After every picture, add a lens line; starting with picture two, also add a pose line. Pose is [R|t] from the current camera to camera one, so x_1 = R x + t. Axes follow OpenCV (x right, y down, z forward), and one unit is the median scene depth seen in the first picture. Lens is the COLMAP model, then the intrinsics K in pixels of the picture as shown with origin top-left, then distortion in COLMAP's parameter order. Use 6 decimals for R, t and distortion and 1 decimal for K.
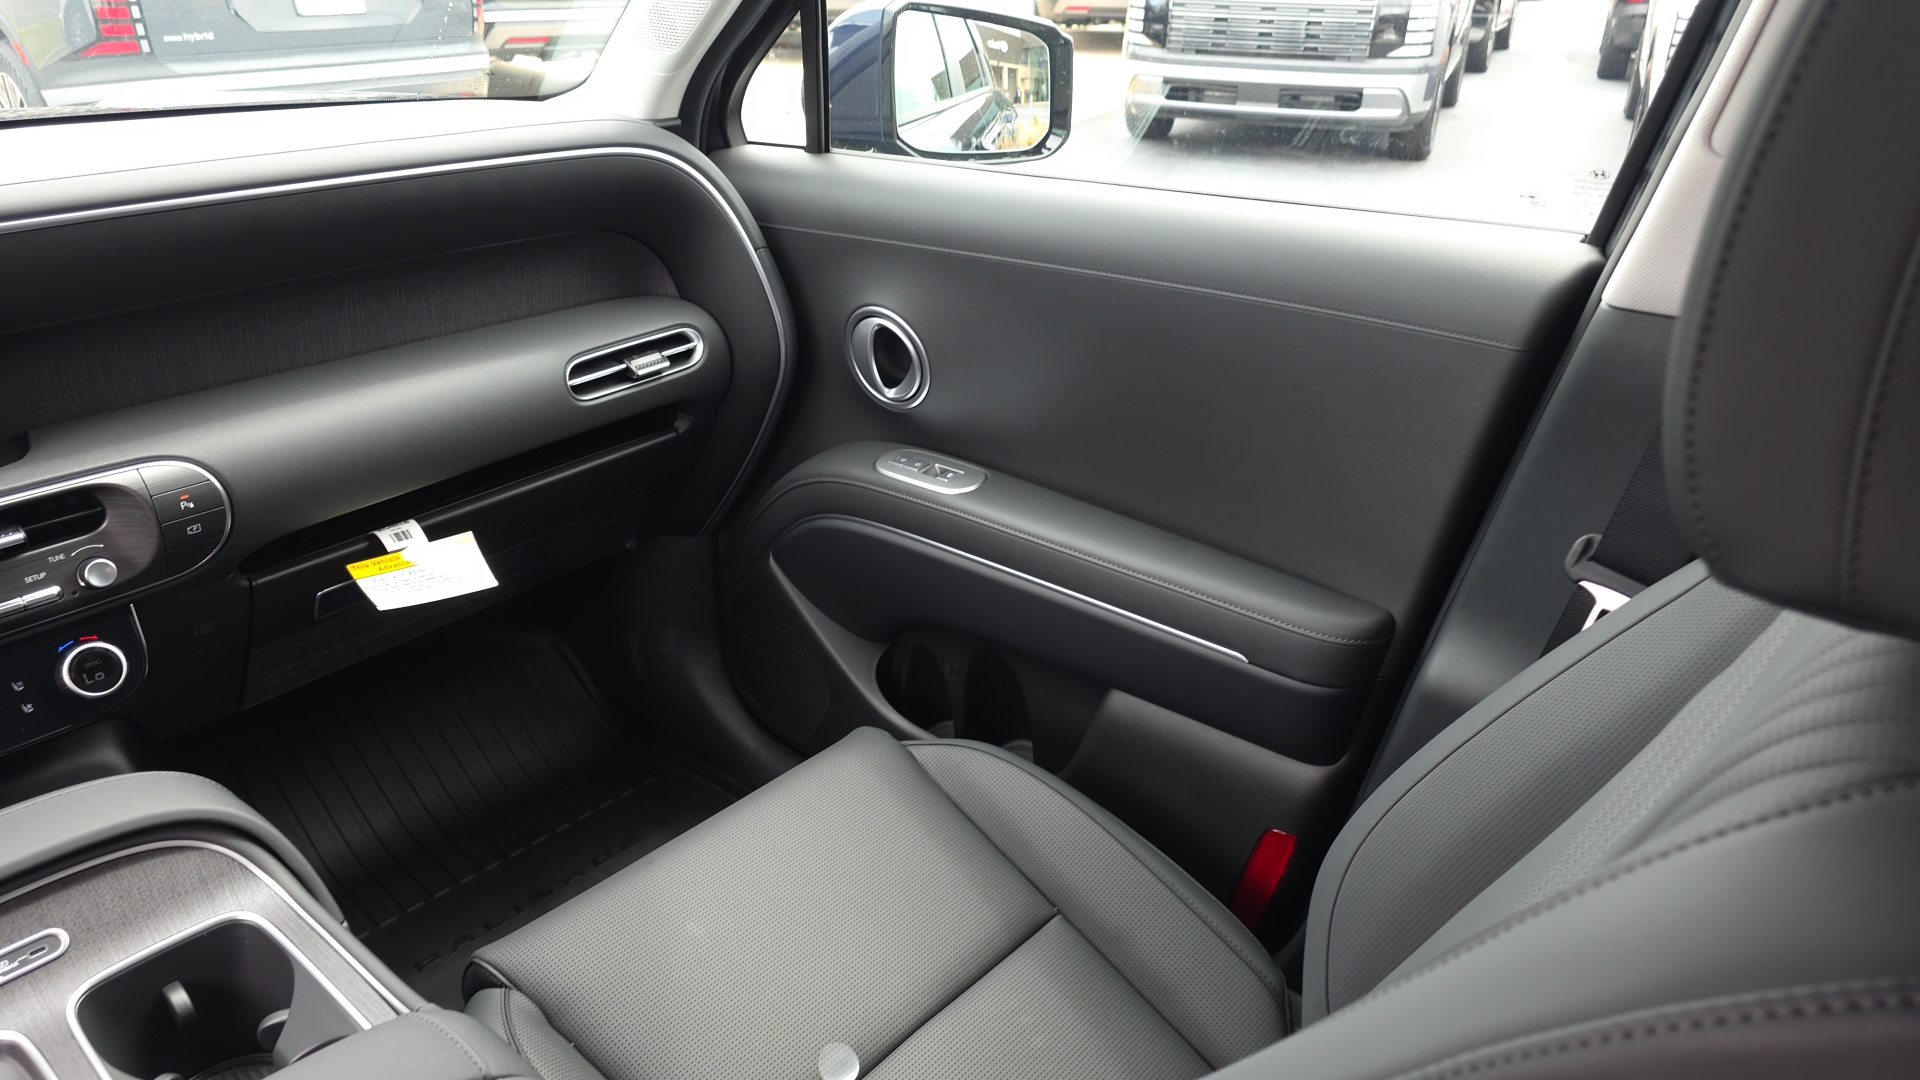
lens RADIAL K [[1289.1, 0, 936.4], [0, 1289.1, 537.8], [0, 0, 1]] dist [0.052164, -0.042521]
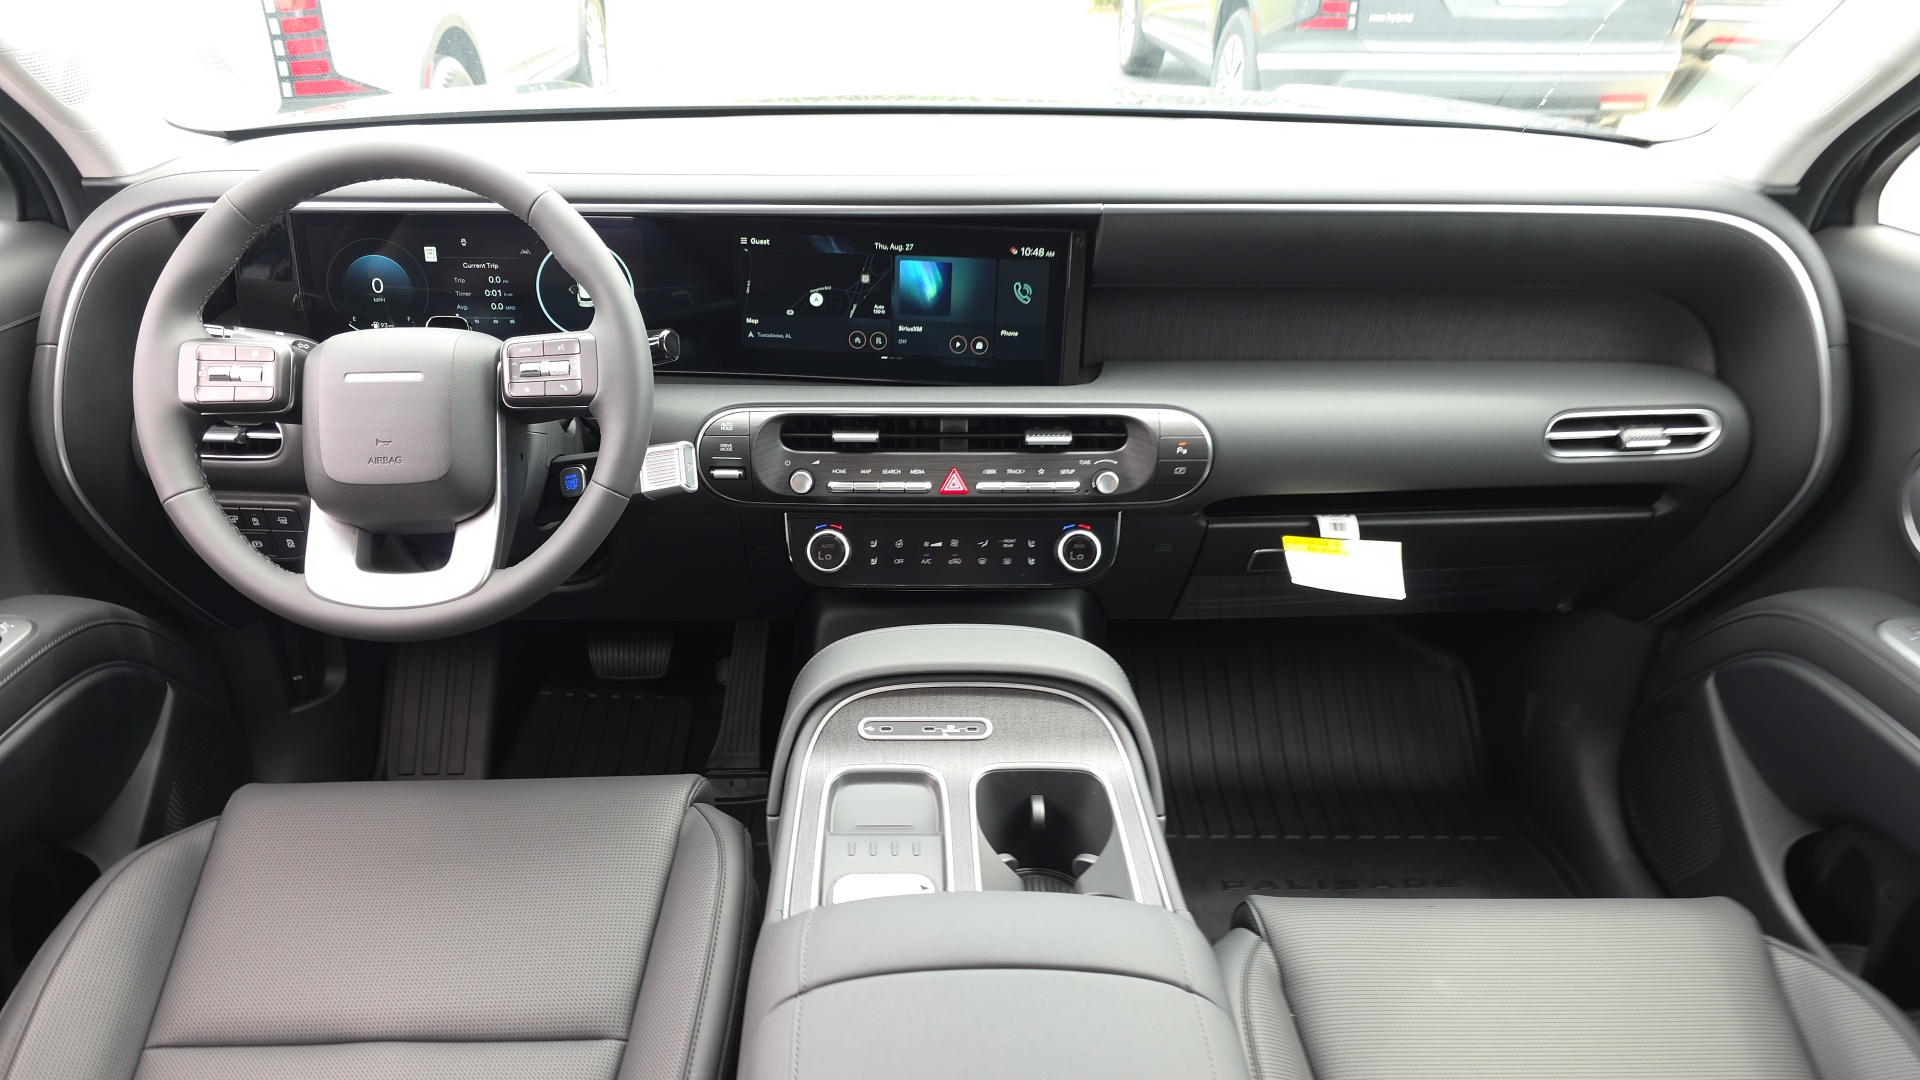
lens RADIAL K [[1278.8, 0, 933.8], [0, 1278.8, 576.0], [0, 0, 1]] dist [0.081837, -0.120708]
pose [[0.686382, 0.348116, -0.638510, 0.061783], [-0.320997, 0.932855, 0.163529, -0.029186], [0.652565, 0.092716, 0.752039, -0.040326]]
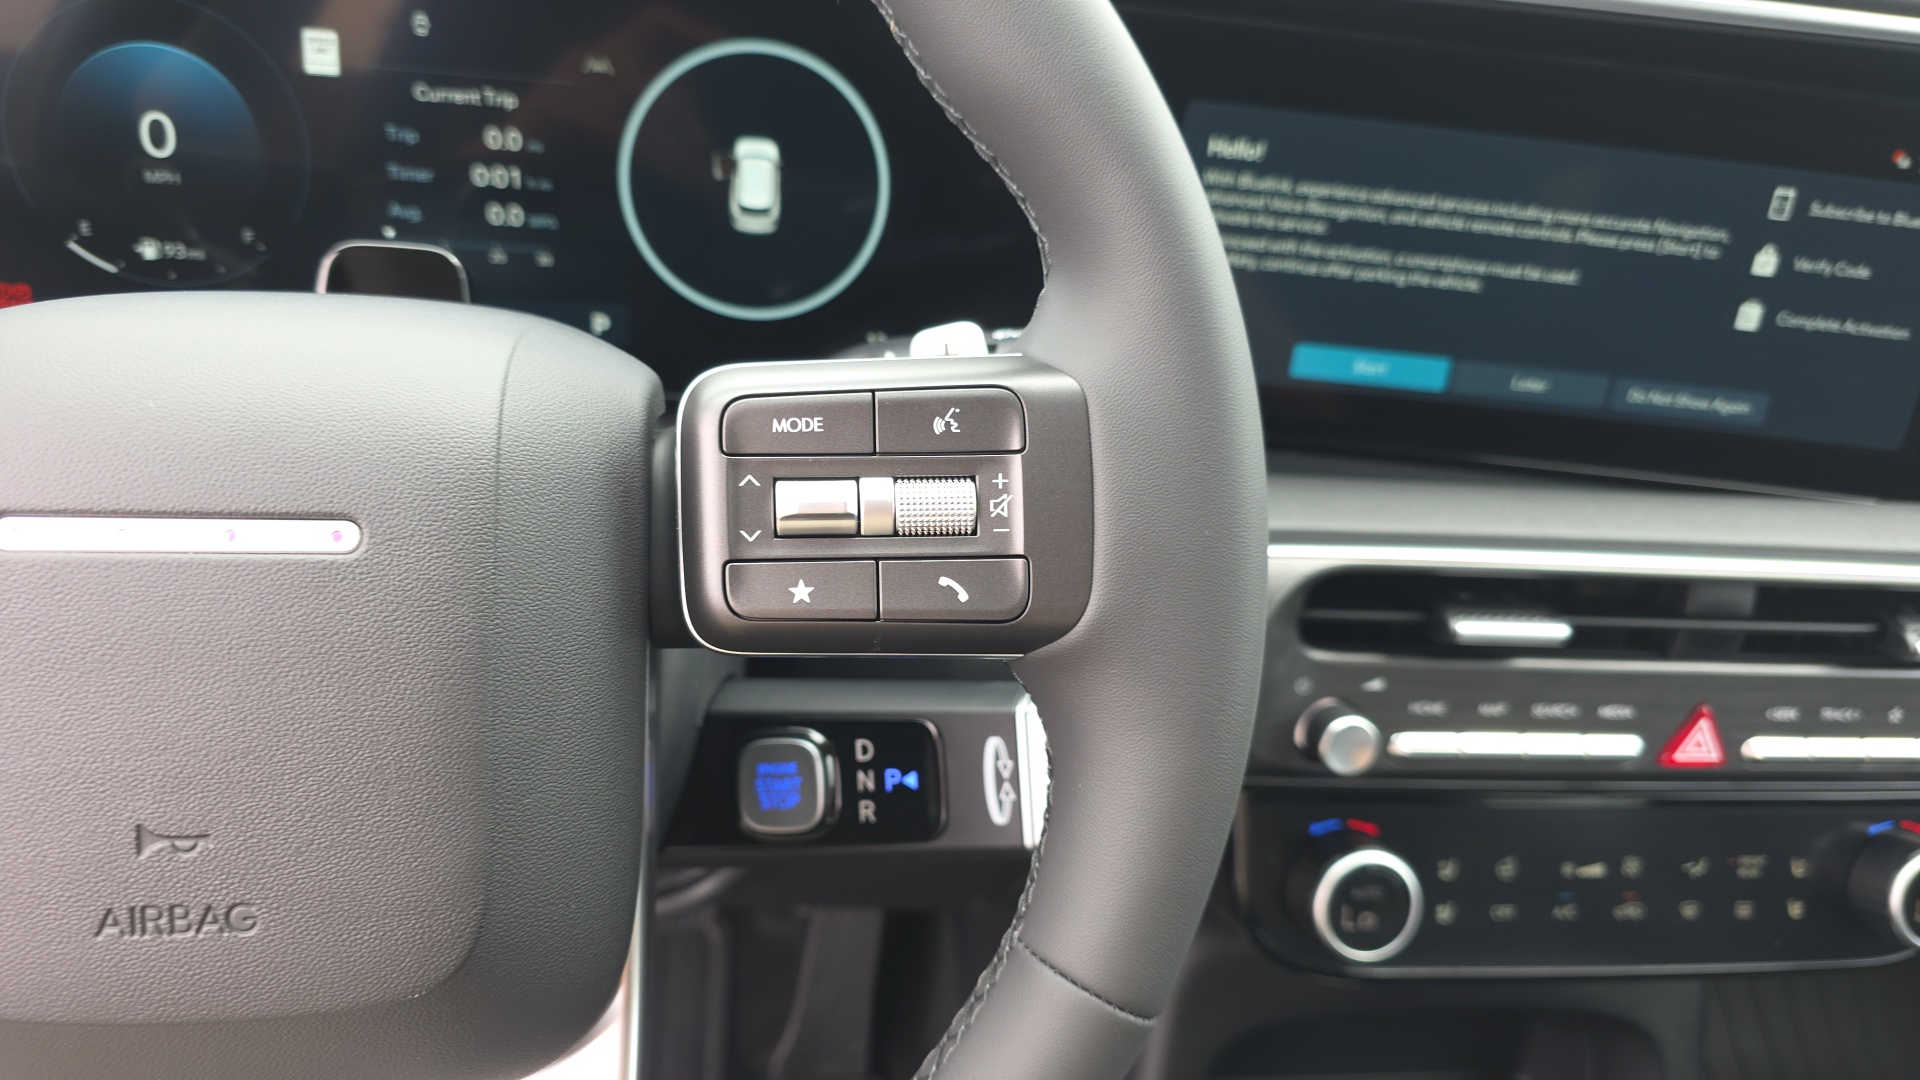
lens RADIAL K [[1341.9, 0, 933.1], [0, 1341.9, 542.0], [0, 0, 1]] dist [0.002073, -0.037653]
pose [[0.748556, 0.389823, -0.536379, -0.544598], [-0.374864, 0.916047, 0.142603, 0.032329], [0.546938, 0.094323, 0.831843, 0.230449]]
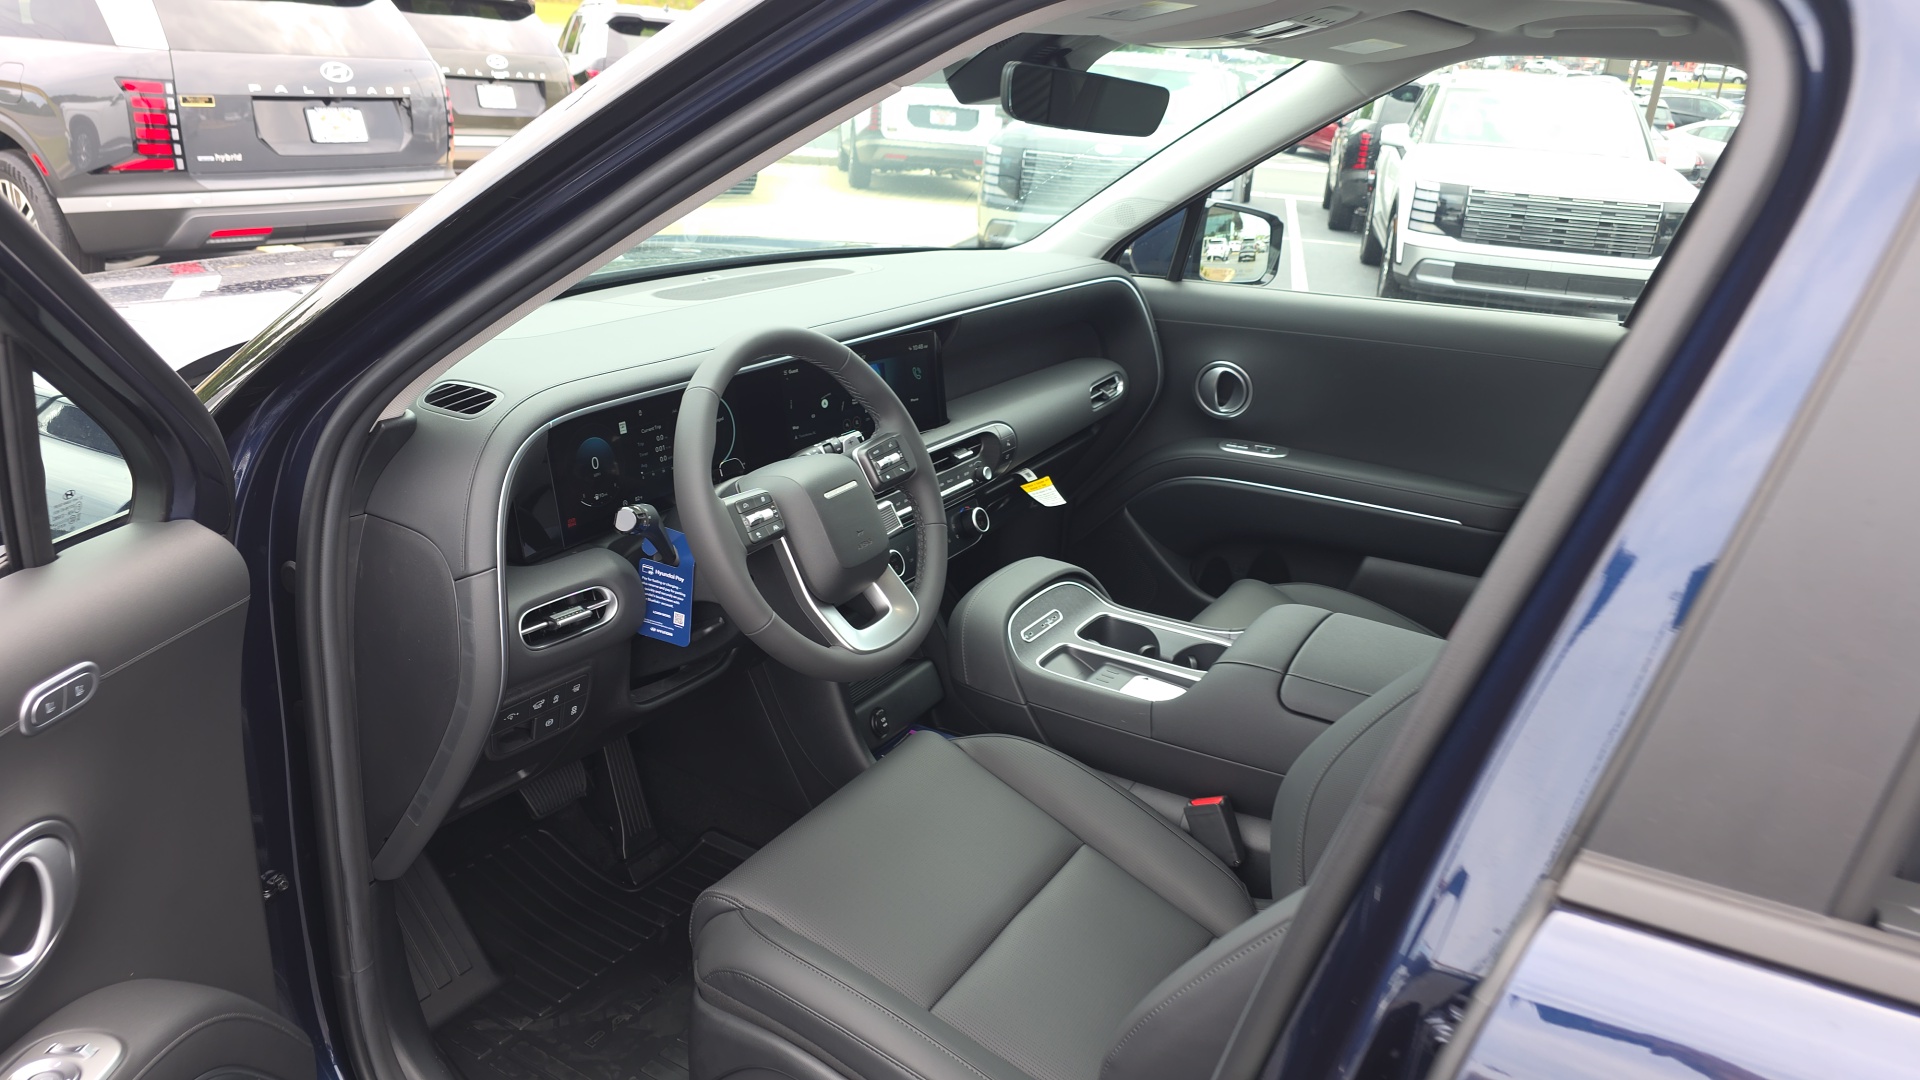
lens RADIAL K [[1250.4, 0, 911.2], [0, 1250.4, 537.1], [0, 0, 1]] dist [0.138669, -0.131351]
pose [[0.984436, -0.011058, 0.175395, -0.841588], [0.026200, 0.996100, -0.084250, 0.224438], [-0.173780, 0.087534, 0.980887, -0.722089]]
